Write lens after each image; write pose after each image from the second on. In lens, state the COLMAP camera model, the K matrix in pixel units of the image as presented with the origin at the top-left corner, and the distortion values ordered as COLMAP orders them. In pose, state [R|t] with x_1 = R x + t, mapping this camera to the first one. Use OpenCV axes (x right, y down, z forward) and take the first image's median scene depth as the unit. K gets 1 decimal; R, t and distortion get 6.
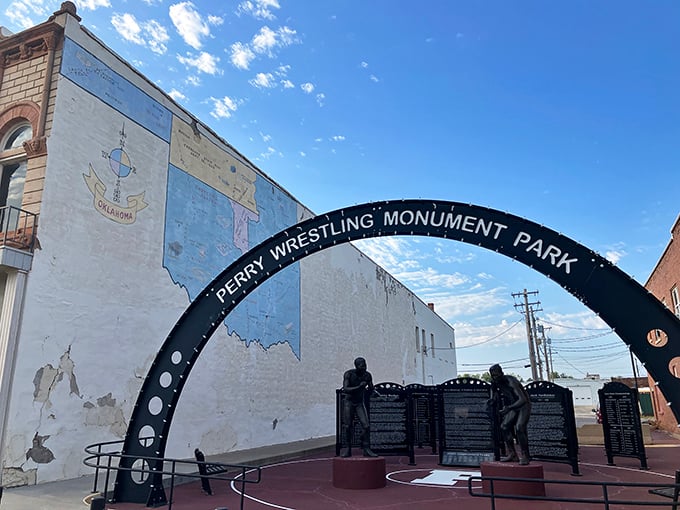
lens RADIAL K [[553.4, 0, 335.8], [0, 553.4, 248.2], [0, 0, 1]] dist [-0.004571, 0.002395]
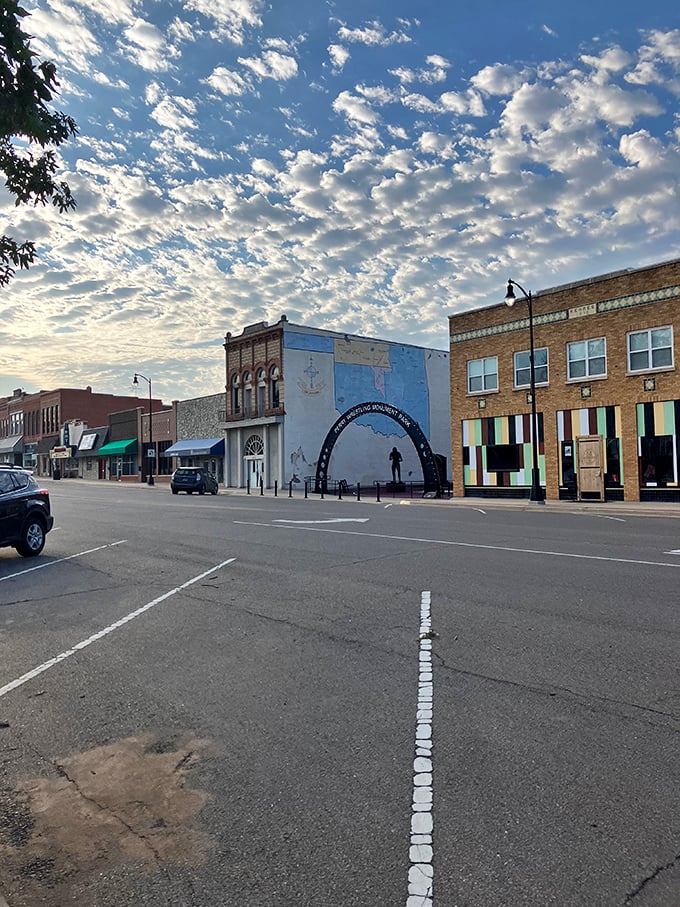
lens RADIAL K [[738.1, 0, 341.3], [0, 738.1, 453.0], [0, 0, 1]] dist [-0.004571, 0.002395]
pose [[0.866428, -0.013644, -0.499116, 1.816192], [0.141464, 0.965374, 0.219181, -0.670484], [0.478843, -0.260512, 0.838357, -2.391312]]
